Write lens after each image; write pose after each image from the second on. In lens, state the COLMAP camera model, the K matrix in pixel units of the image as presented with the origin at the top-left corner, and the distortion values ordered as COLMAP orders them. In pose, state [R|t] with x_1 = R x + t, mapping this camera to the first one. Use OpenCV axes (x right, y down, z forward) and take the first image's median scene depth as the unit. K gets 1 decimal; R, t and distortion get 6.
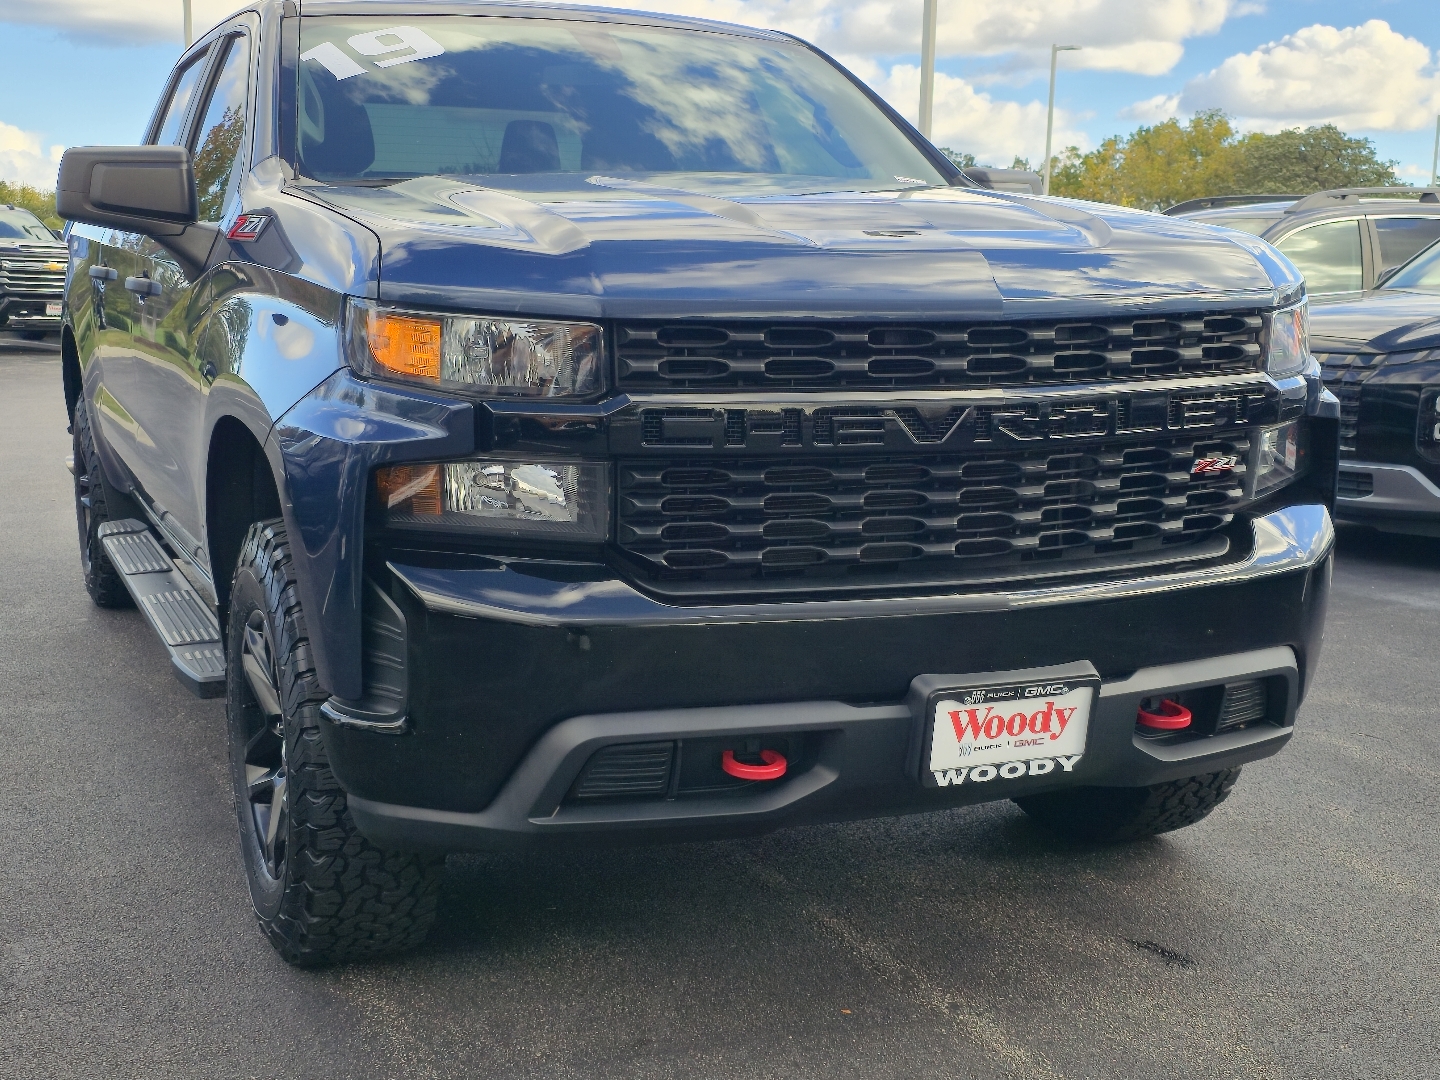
lens RADIAL K [[1794.6, 0, 743.3], [0, 1794.6, 530.9], [0, 0, 1]] dist [0.152160, -0.256016]
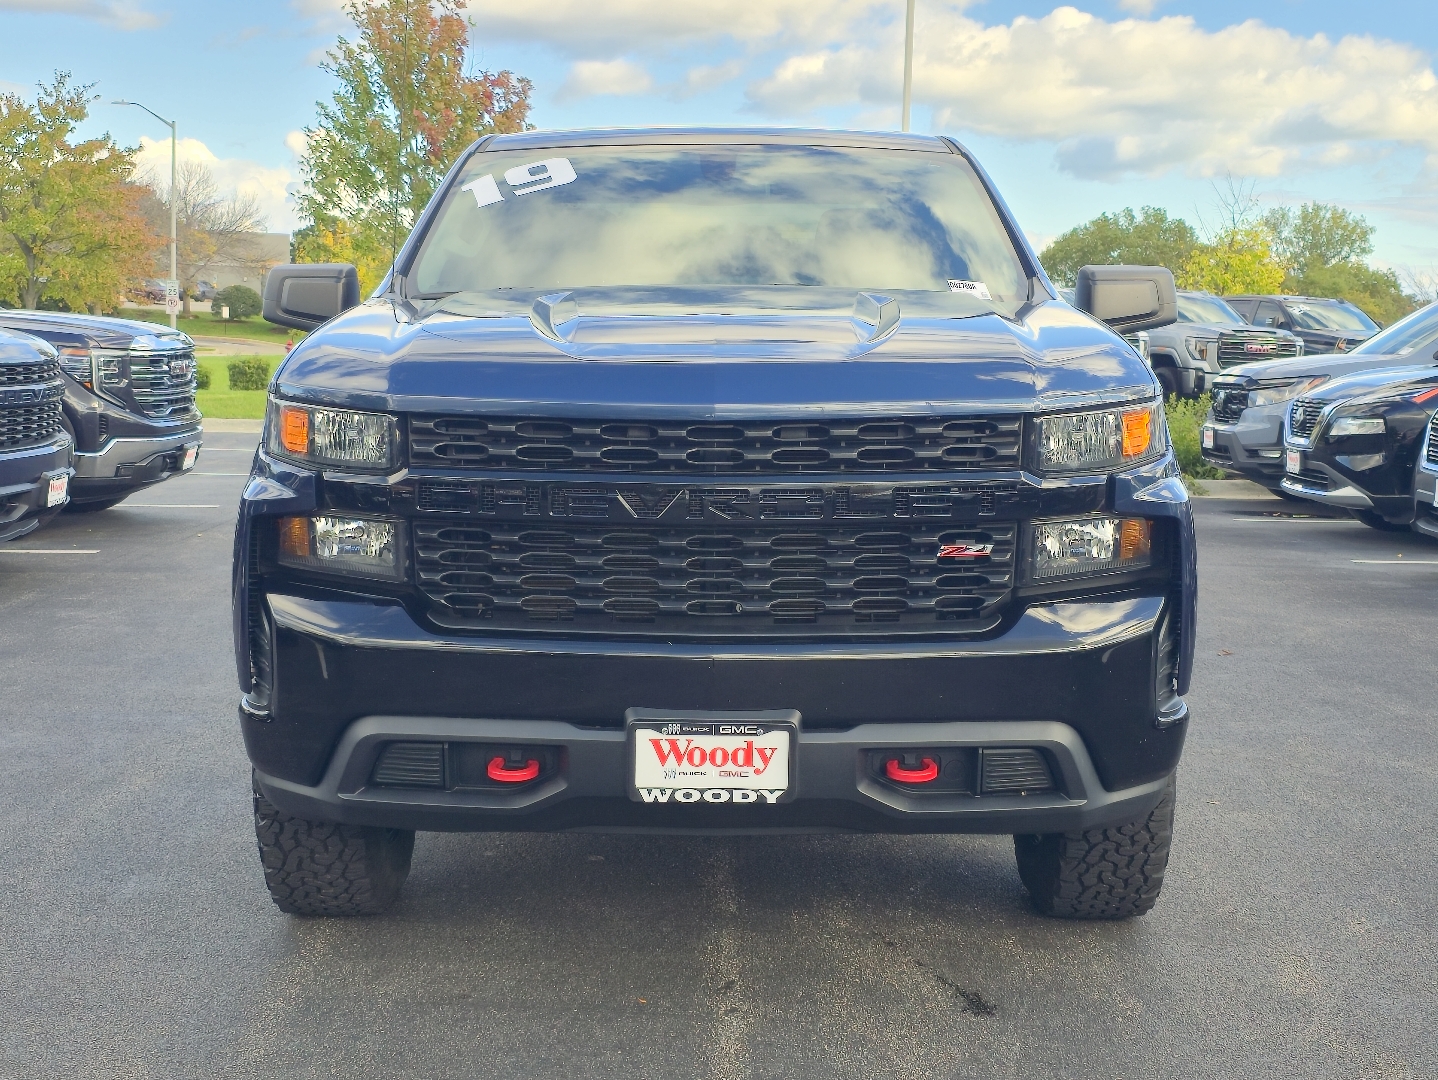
lens RADIAL K [[2044.7, 0, 802.6], [0, 2044.7, 506.8], [0, 0, 1]] dist [0.238276, 0.006769]
pose [[0.910944, 0.039931, -0.410592, 0.748785], [-0.064341, 0.996876, -0.045799, 0.000978], [0.407481, 0.068138, 0.910668, -0.223720]]
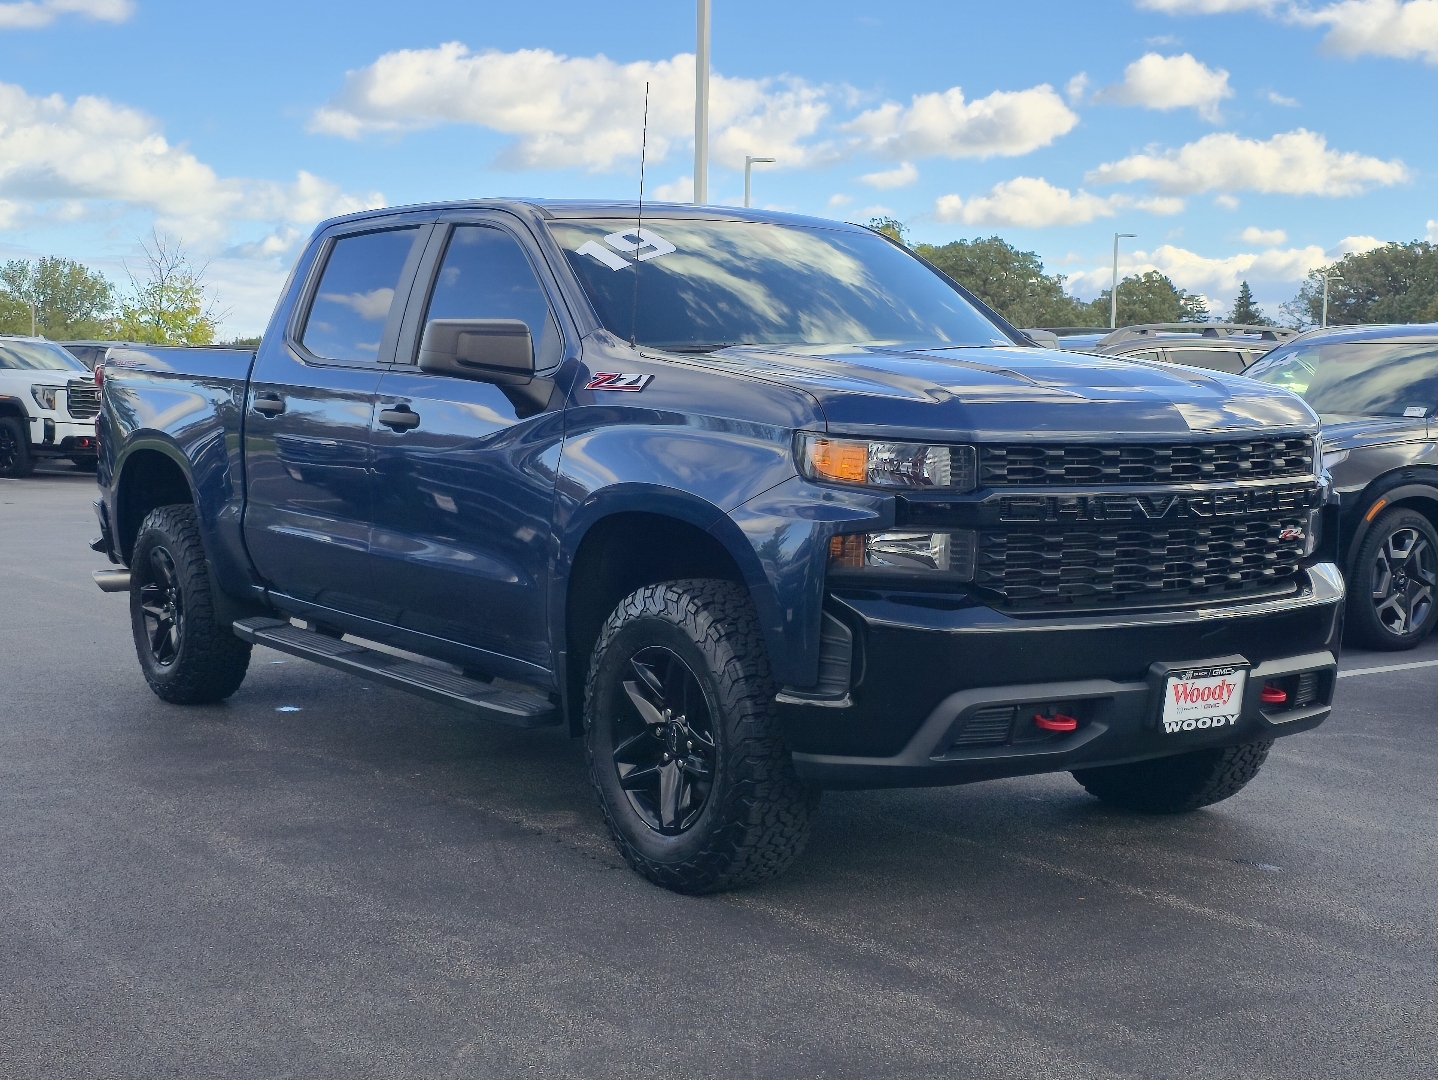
lens RADIAL K [[2052.6, 0, 722.2], [0, 2052.6, 464.3], [0, 0, 1]] dist [-0.016200, 0.007341]
pose [[0.983562, -0.007617, 0.180411, -0.591641], [0.026233, 0.994538, -0.101027, 0.076916], [-0.178656, 0.104099, 0.978389, -0.714571]]
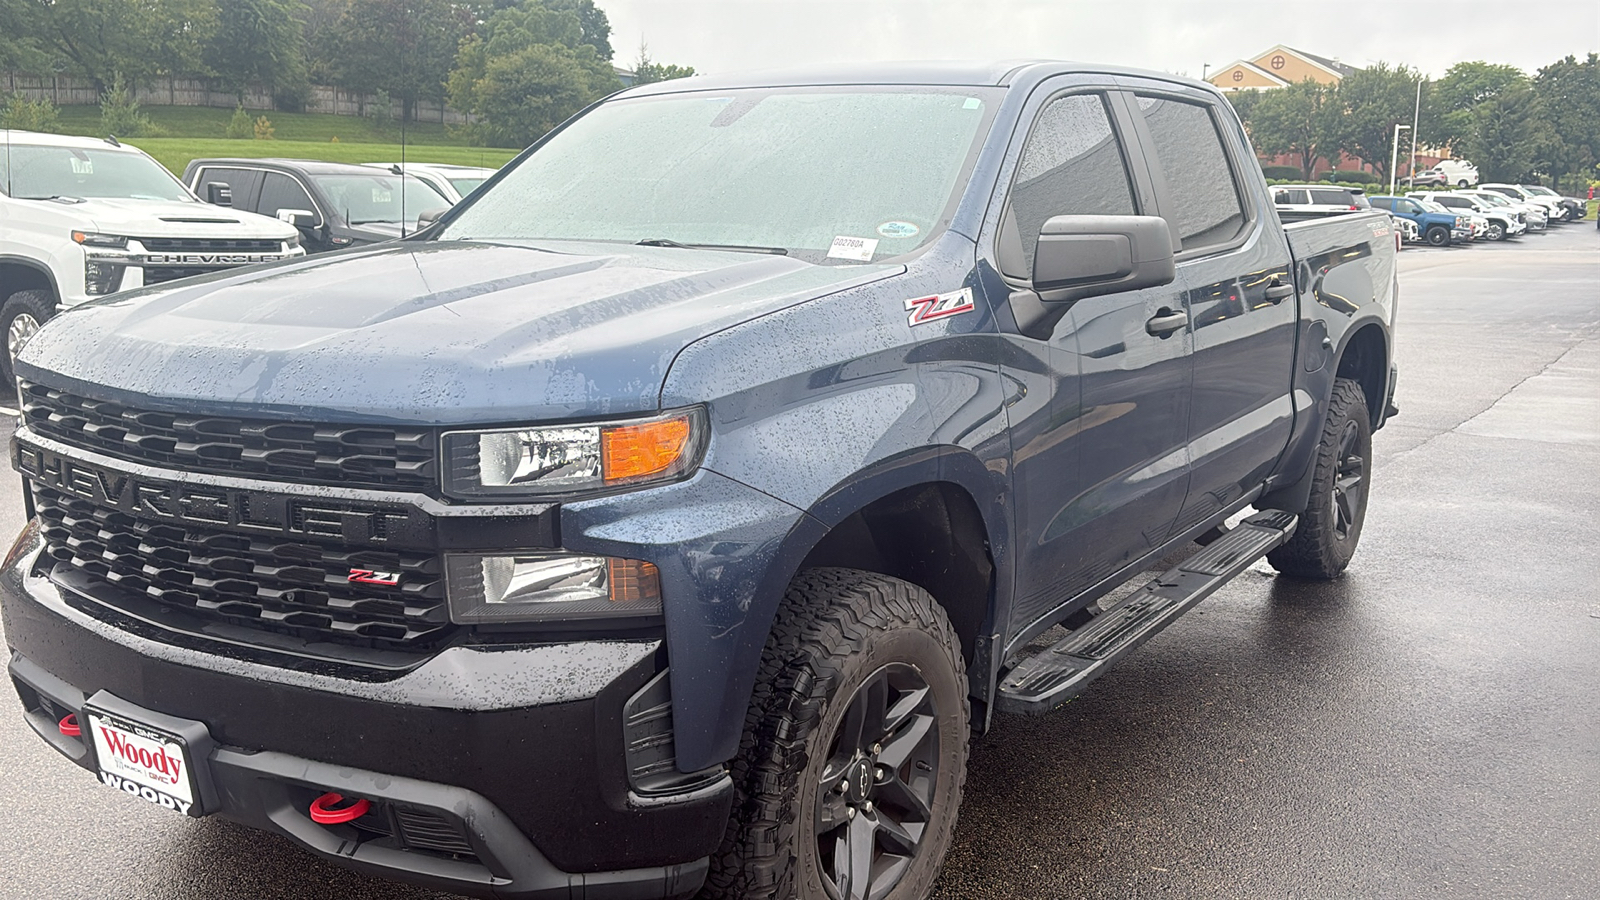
lens RADIAL K [[1543.7, 0, 801.8], [0, 1543.7, 501.0], [0, 0, 1]] dist [0.253103, -0.602299]
pose [[0.507960, 0.163421, -0.845737, 1.185217], [-0.131136, 0.985065, 0.111582, -0.220244], [0.851340, 0.054228, 0.521804, 0.815195]]
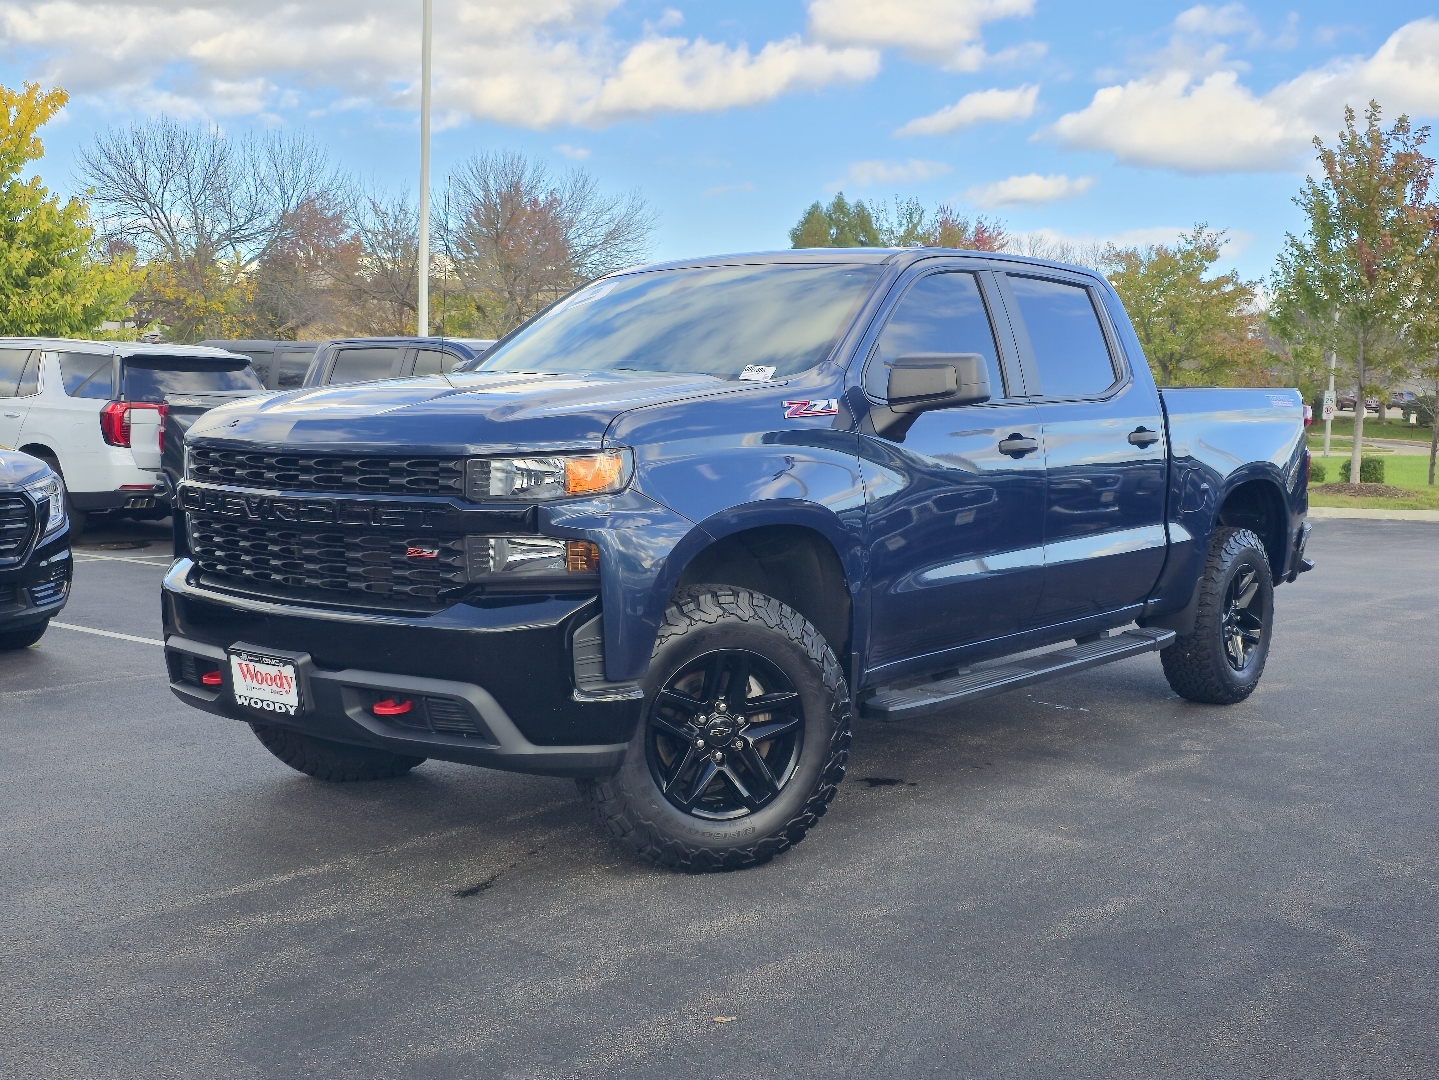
lens RADIAL K [[1770.8, 0, 719.5], [0, 1770.8, 540.0], [0, 0, 1]] dist [0.194851, -0.790784]
pose [[0.450764, 0.070576, -0.889849, 1.891179], [-0.148373, 0.988926, 0.003274, -0.098659], [0.880226, 0.130554, 0.456244, 0.568231]]
